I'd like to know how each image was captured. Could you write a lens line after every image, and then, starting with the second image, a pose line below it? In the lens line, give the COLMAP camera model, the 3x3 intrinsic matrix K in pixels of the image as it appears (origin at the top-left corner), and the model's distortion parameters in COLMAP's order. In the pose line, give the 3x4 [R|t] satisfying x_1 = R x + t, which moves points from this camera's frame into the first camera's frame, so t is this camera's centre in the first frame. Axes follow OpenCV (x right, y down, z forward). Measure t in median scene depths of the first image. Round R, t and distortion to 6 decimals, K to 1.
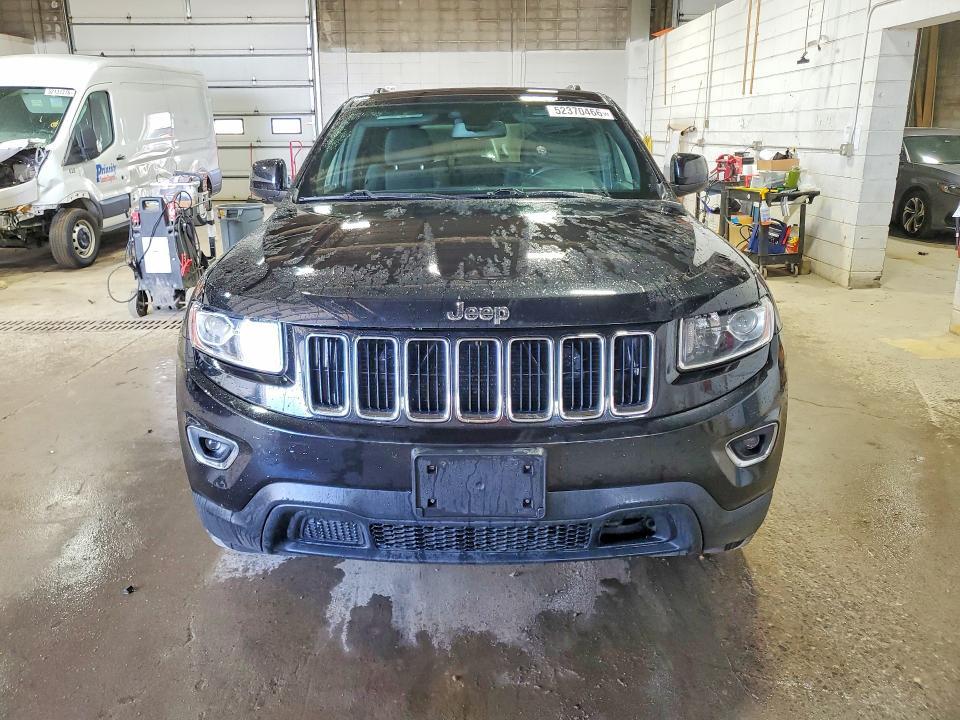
lens RADIAL K [[742.8, 0, 458.2], [0, 742.8, 356.2], [0, 0, 1]] dist [0.008141, 0.004941]
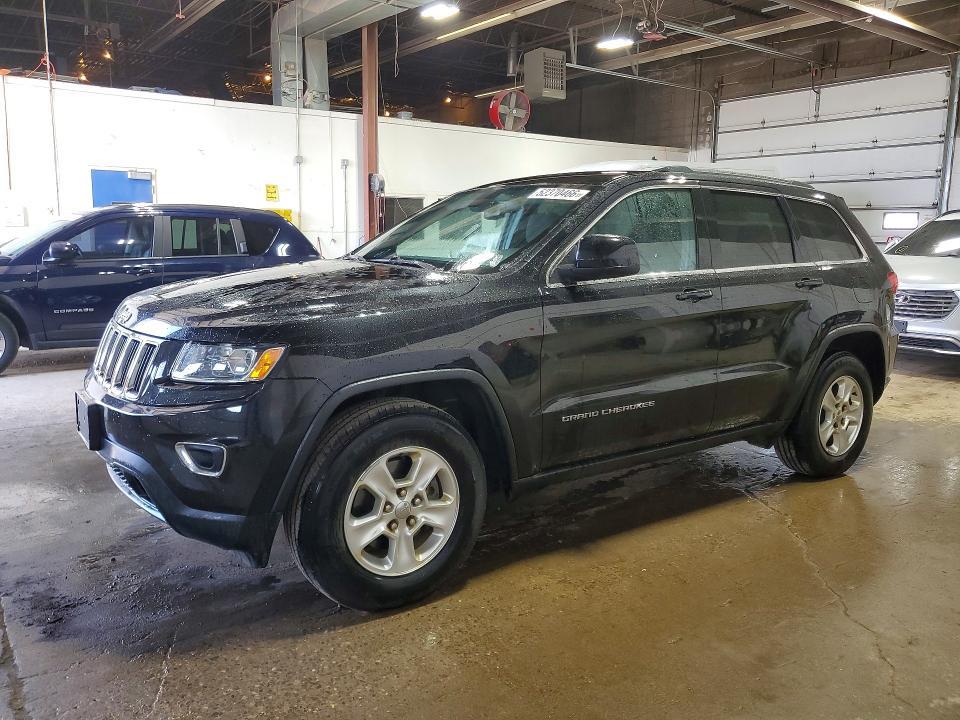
lens RADIAL K [[742.8, 0, 458.2], [0, 742.8, 356.2], [0, 0, 1]] dist [0.008141, 0.004941]
pose [[0.583082, 0.153762, -0.797730, 0.516345], [-0.250862, 0.968017, 0.003222, -0.047976], [0.772712, 0.198241, 0.603006, 0.186957]]
